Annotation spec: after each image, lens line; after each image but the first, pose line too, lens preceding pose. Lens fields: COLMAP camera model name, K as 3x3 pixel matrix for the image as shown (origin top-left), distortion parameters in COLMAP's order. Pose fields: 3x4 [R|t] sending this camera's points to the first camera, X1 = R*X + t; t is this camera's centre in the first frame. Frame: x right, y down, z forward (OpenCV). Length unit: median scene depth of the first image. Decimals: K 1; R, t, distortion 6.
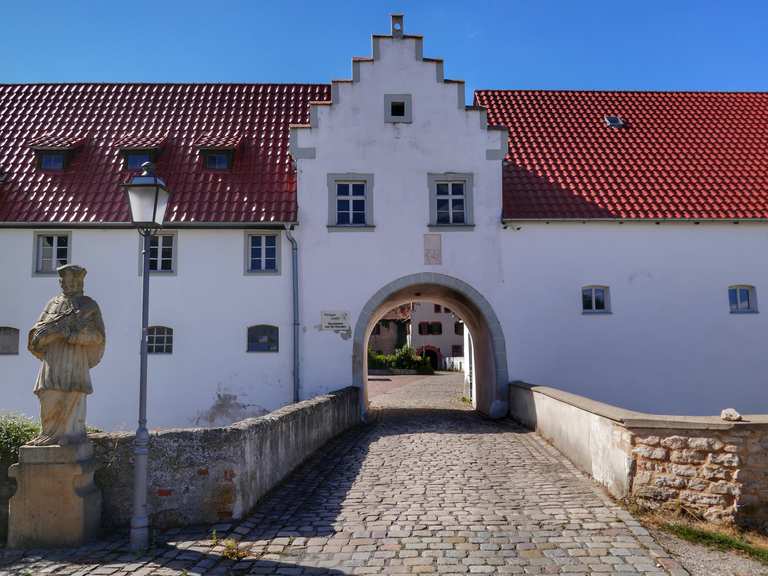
lens RADIAL K [[1558.2, 0, 384.0], [0, 1558.2, 288.0], [0, 0, 1]] dist [-0.002021, 0.126645]
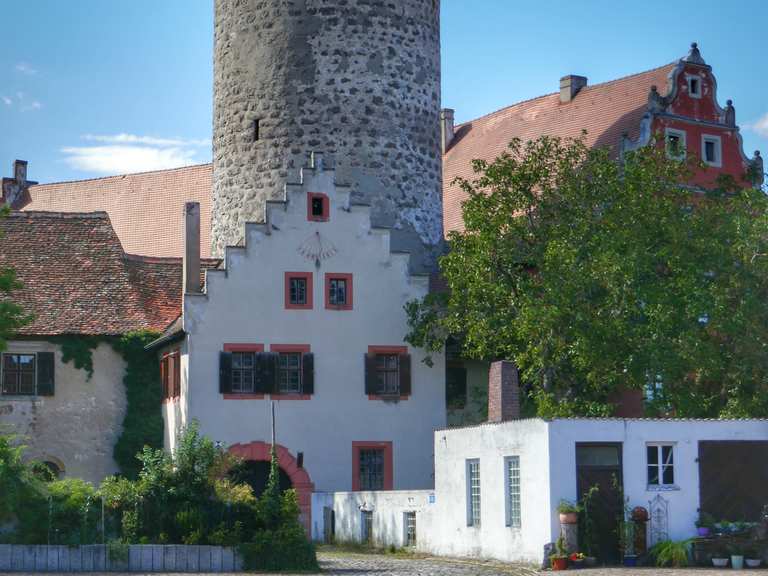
lens RADIAL K [[1870.7, 0, 384.0], [0, 1870.7, 288.0], [0, 0, 1]] dist [0.024246, -0.582502]
pose [[0.983636, 0.030159, 0.177624, -0.005418], [-0.017934, 0.997384, -0.070030, 0.039893], [-0.179272, 0.065698, 0.981603, 0.854172]]
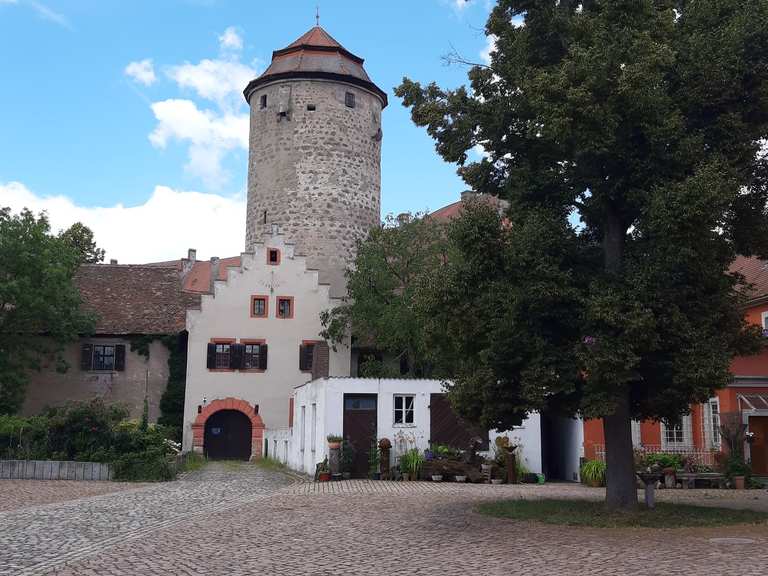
lens RADIAL K [[923.5, 0, 400.8], [0, 923.5, 309.8], [0, 0, 1]] dist [0.083902, -0.011611]
pose [[0.994315, 0.036076, 0.100180, 0.056481], [-0.026656, 0.995232, -0.093825, 0.042810], [-0.103087, 0.090621, 0.990536, 0.913600]]
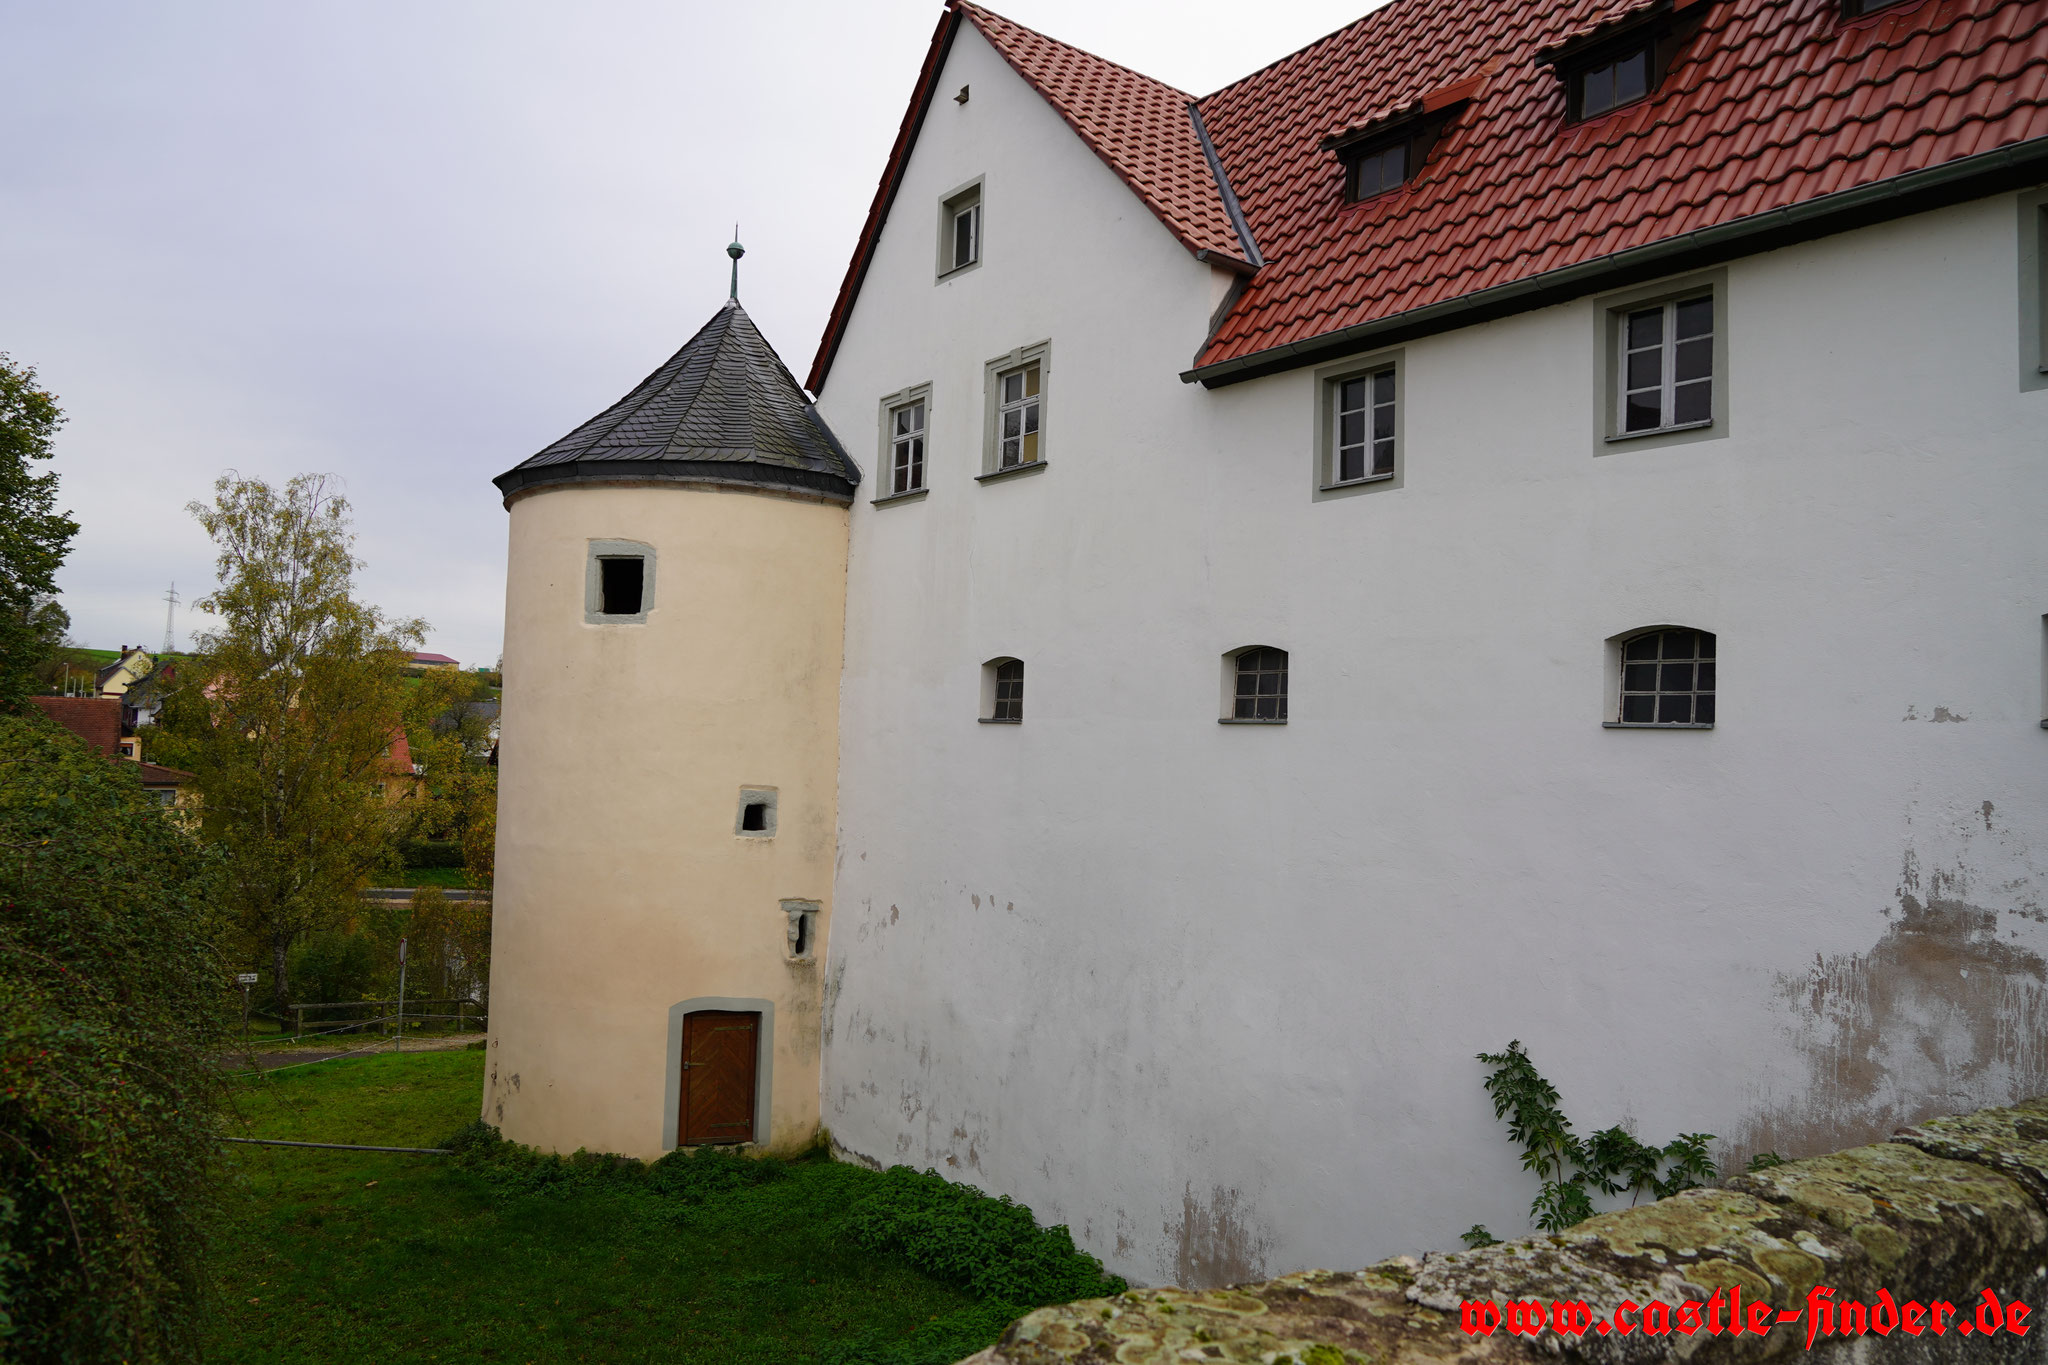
lens RADIAL K [[1370.1, 0, 1024.0], [0, 1370.1, 682.5], [0, 0, 1]] dist [-0.026528, 0.021222]
pose [[0.573983, -0.005570, -0.818848, -0.011938], [0.004057, 0.999984, -0.003958, 0.035023], [0.818857, -0.001050, 0.573996, 0.766048]]
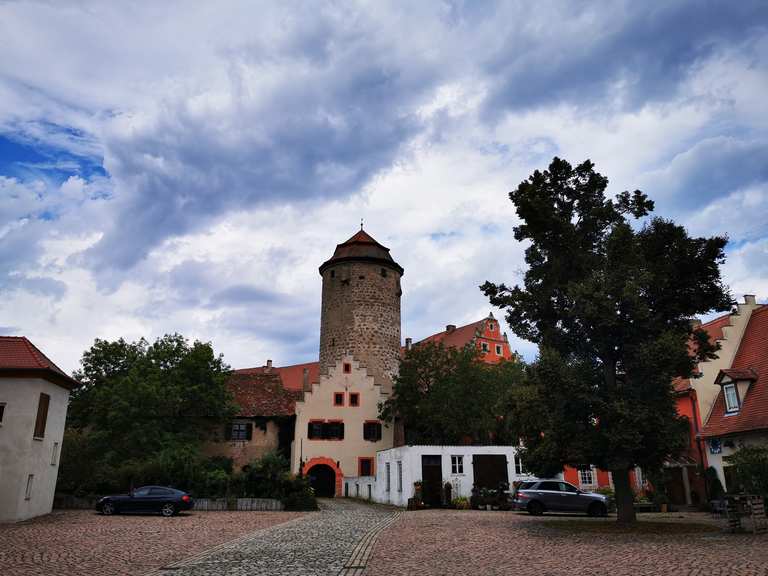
lens RADIAL K [[594.0, 0, 384.0], [0, 594.0, 288.0], [0, 0, 1]] dist [0.025385, 0.000461]
pose [[0.992555, 0.049820, 0.111143, 0.027740], [-0.018286, 0.963128, -0.268421, 0.042310], [-0.120418, 0.264391, 0.956868, 0.896065]]
